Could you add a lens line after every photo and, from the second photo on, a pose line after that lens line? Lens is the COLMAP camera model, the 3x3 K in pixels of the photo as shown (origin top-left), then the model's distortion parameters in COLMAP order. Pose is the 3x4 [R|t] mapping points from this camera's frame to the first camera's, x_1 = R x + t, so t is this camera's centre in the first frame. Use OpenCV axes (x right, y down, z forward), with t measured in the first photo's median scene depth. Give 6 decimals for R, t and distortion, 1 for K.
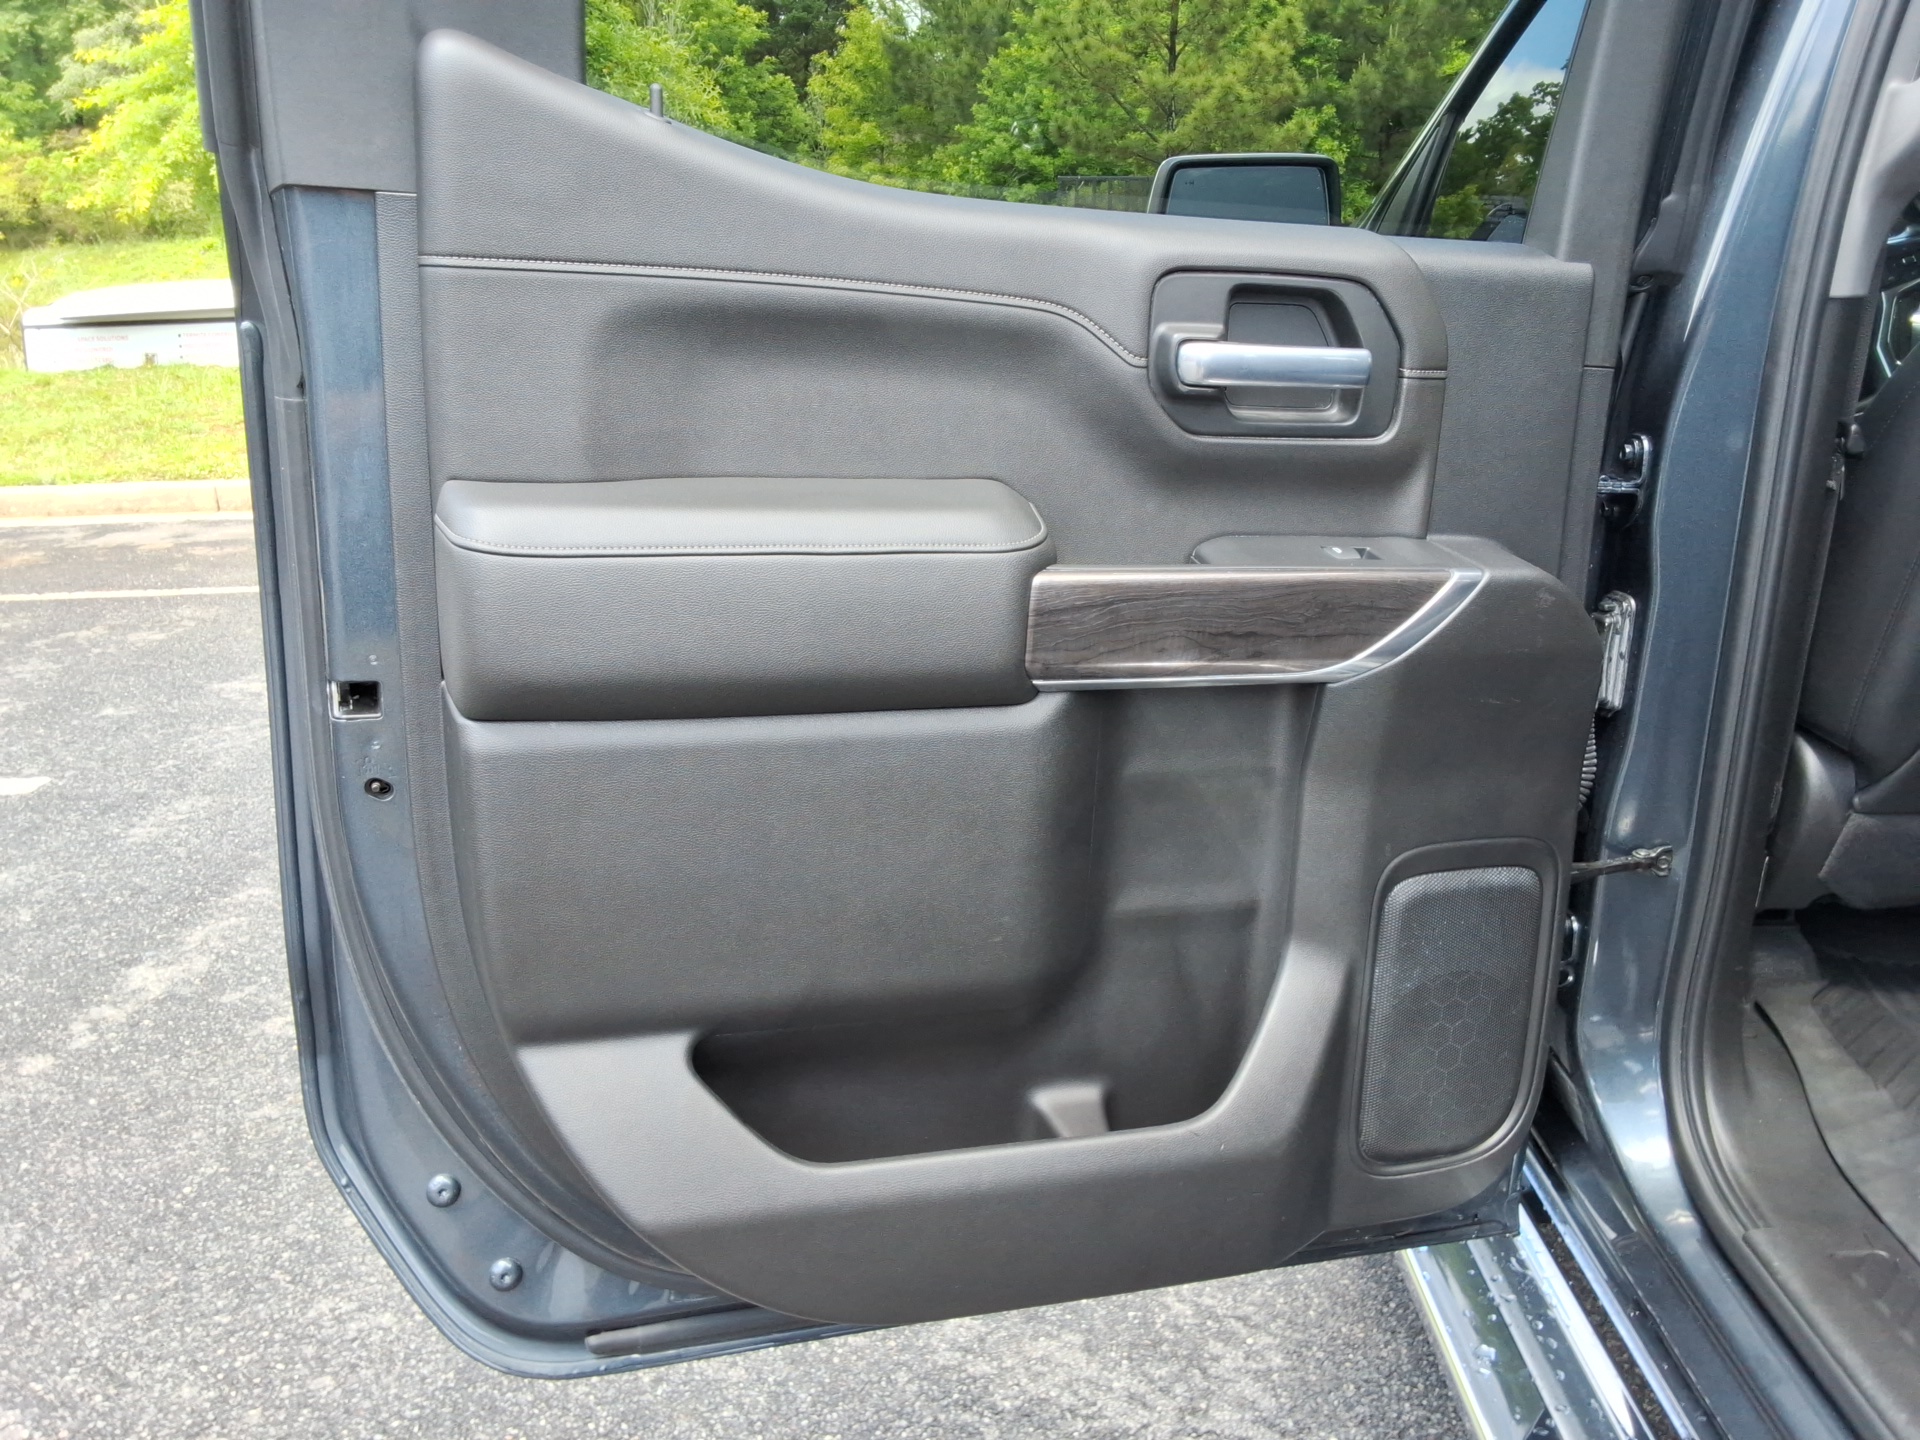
lens RADIAL K [[1552.1, 0, 974.5], [0, 1552.1, 706.3], [0, 0, 1]] dist [0.063753, -0.102001]
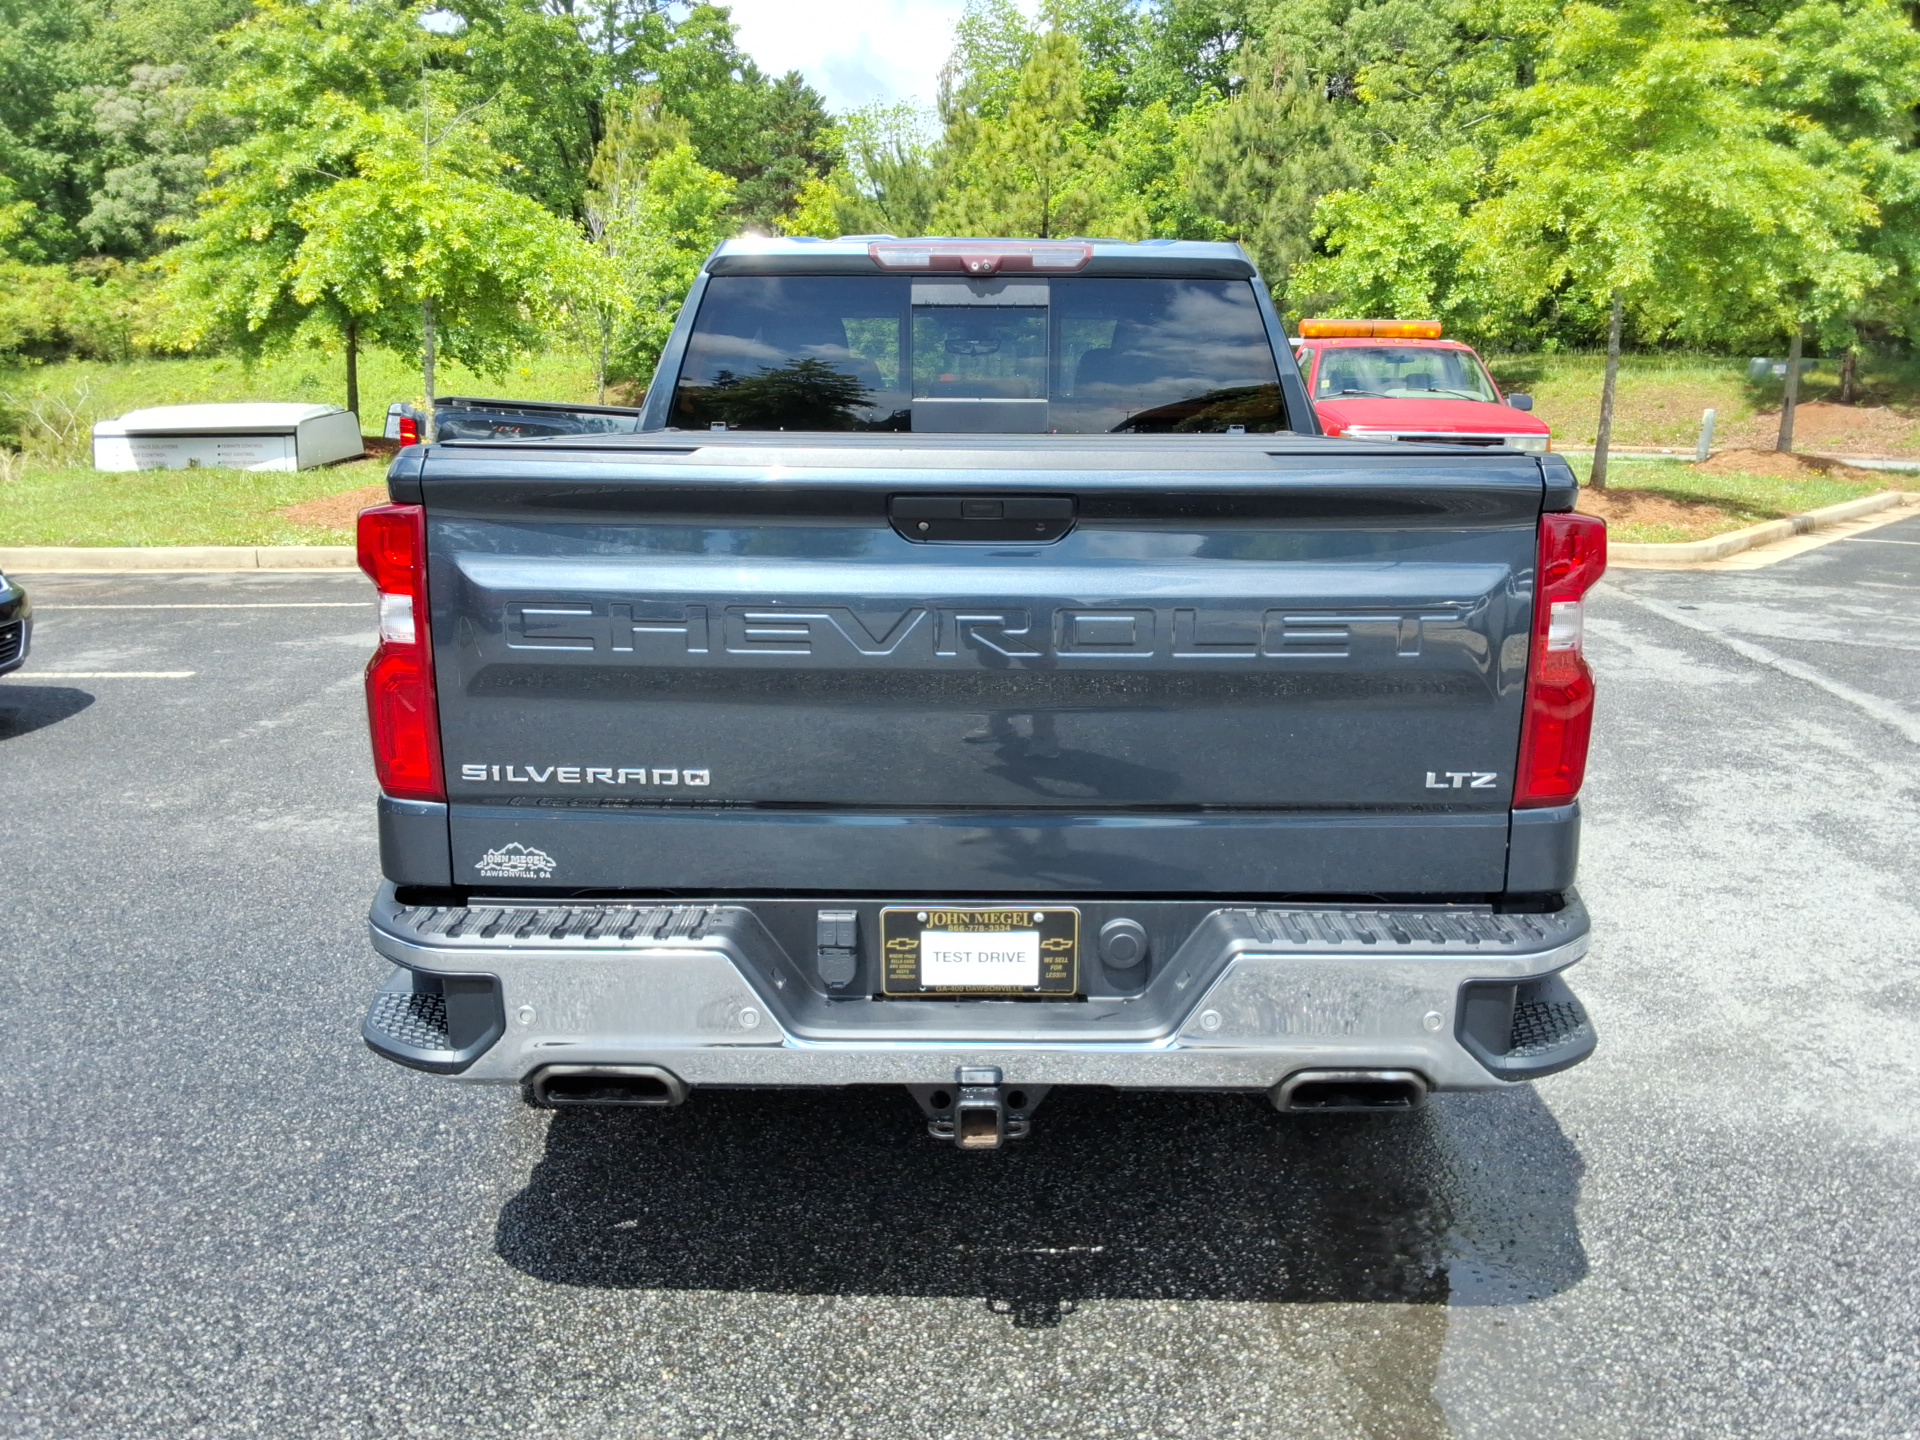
lens RADIAL K [[1540.4, 0, 973.9], [0, 1540.4, 708.5], [0, 0, 1]] dist [0.122214, -0.193209]
pose [[0.999676, 0.022565, 0.011807, 0.042269], [-0.021556, 0.996602, -0.079498, 0.028135], [-0.013560, 0.079217, 0.996765, -0.115037]]
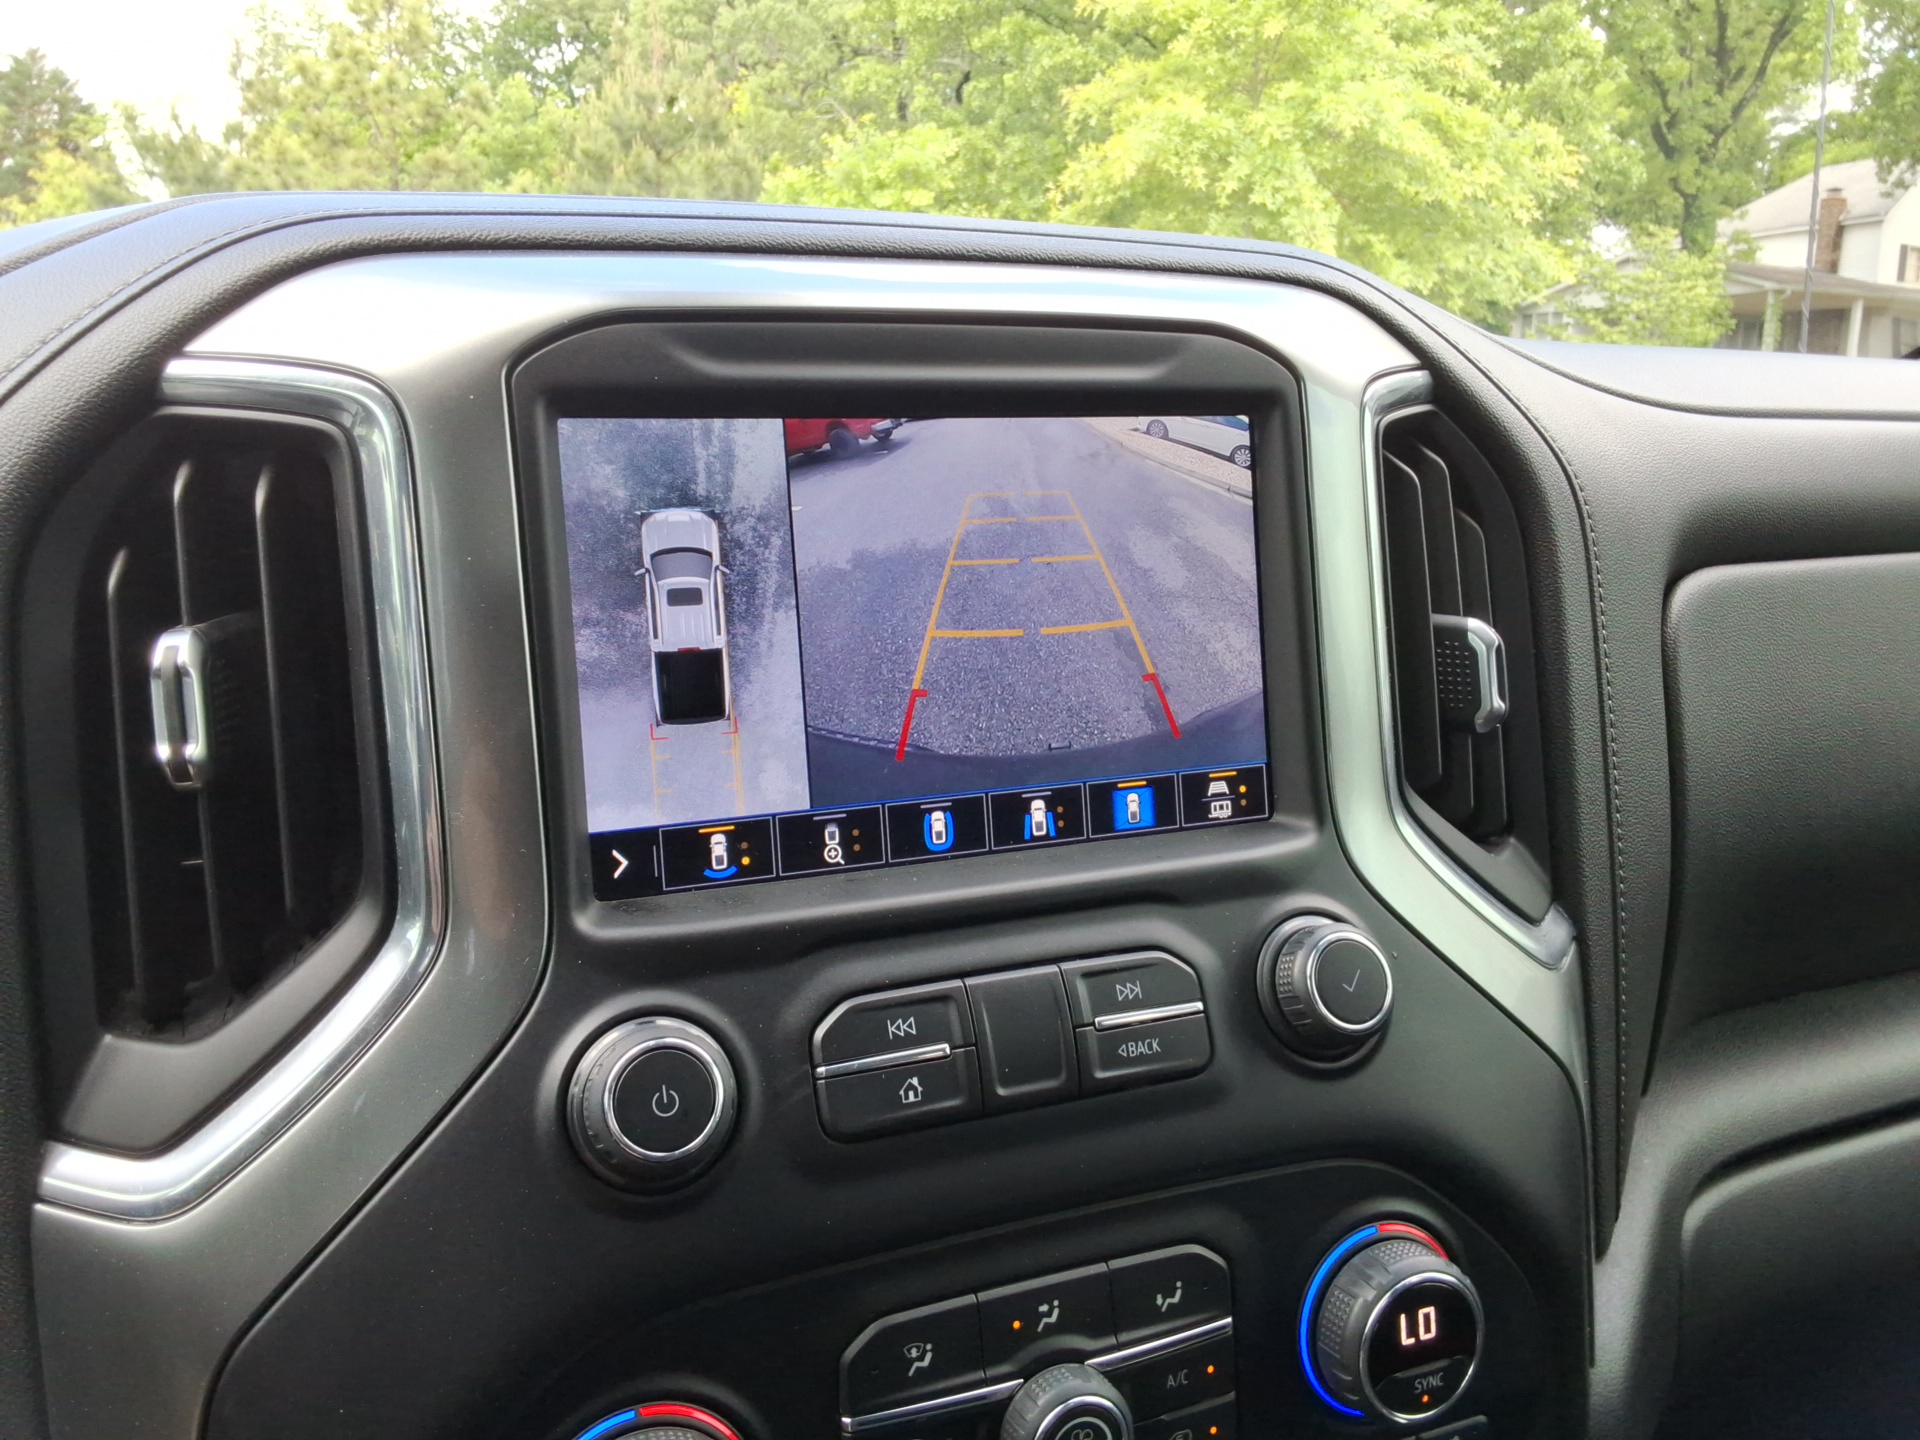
lens RADIAL K [[1540.4, 0, 973.9], [0, 1540.4, 708.5], [0, 0, 1]] dist [0.122214, -0.193209]
pose [[0.917941, -0.052950, 0.393168, 0.040400], [0.094940, 0.991575, -0.088120, -0.017108], [-0.385189, 0.118216, 0.915234, 0.054997]]
